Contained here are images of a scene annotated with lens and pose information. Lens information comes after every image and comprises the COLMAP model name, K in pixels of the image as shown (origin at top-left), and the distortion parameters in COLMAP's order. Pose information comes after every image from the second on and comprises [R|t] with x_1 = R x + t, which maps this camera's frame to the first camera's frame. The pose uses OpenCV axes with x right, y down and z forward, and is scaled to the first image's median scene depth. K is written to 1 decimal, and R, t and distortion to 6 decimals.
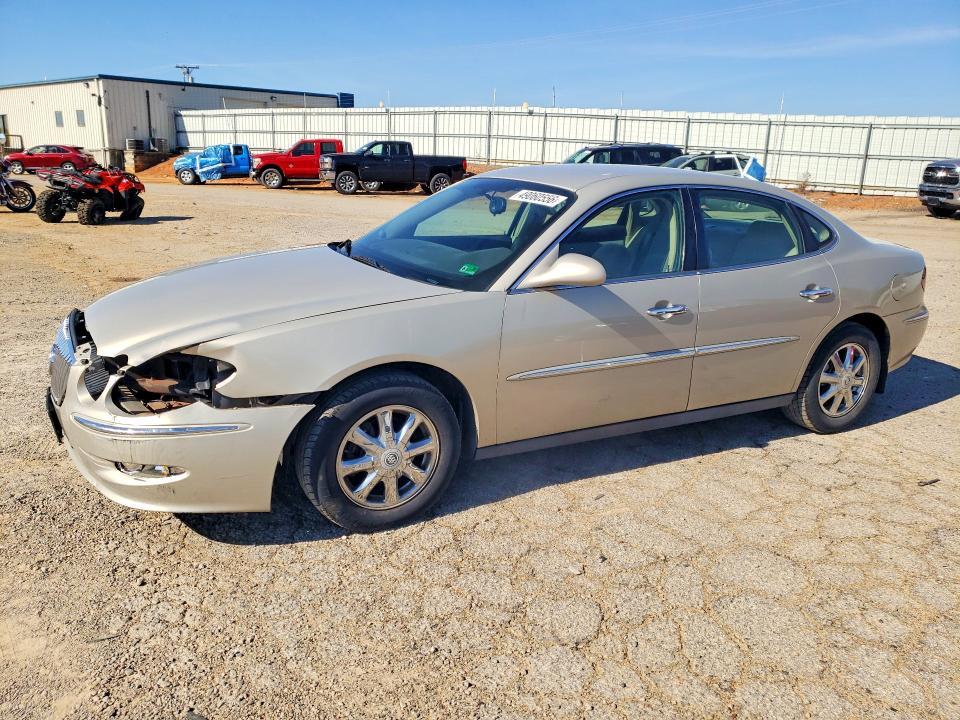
lens RADIAL K [[769.8, 0, 478.1], [0, 769.8, 364.7], [0, 0, 1]] dist [0.011398, 0.007798]
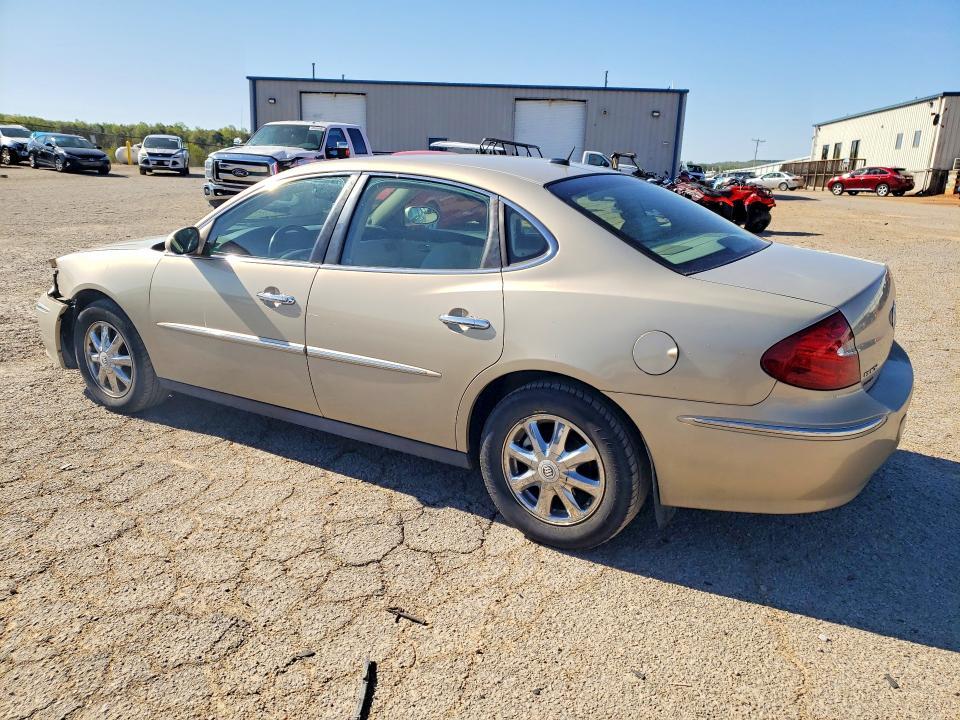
lens RADIAL K [[769.8, 0, 481.6], [0, 769.8, 361.4], [0, 0, 1]] dist [0.011398, 0.007798]
pose [[0.471661, 0.196815, -0.859535, 0.130377], [-0.227053, 0.969011, 0.097289, -0.015547], [0.852046, 0.149273, 0.501732, 0.080347]]
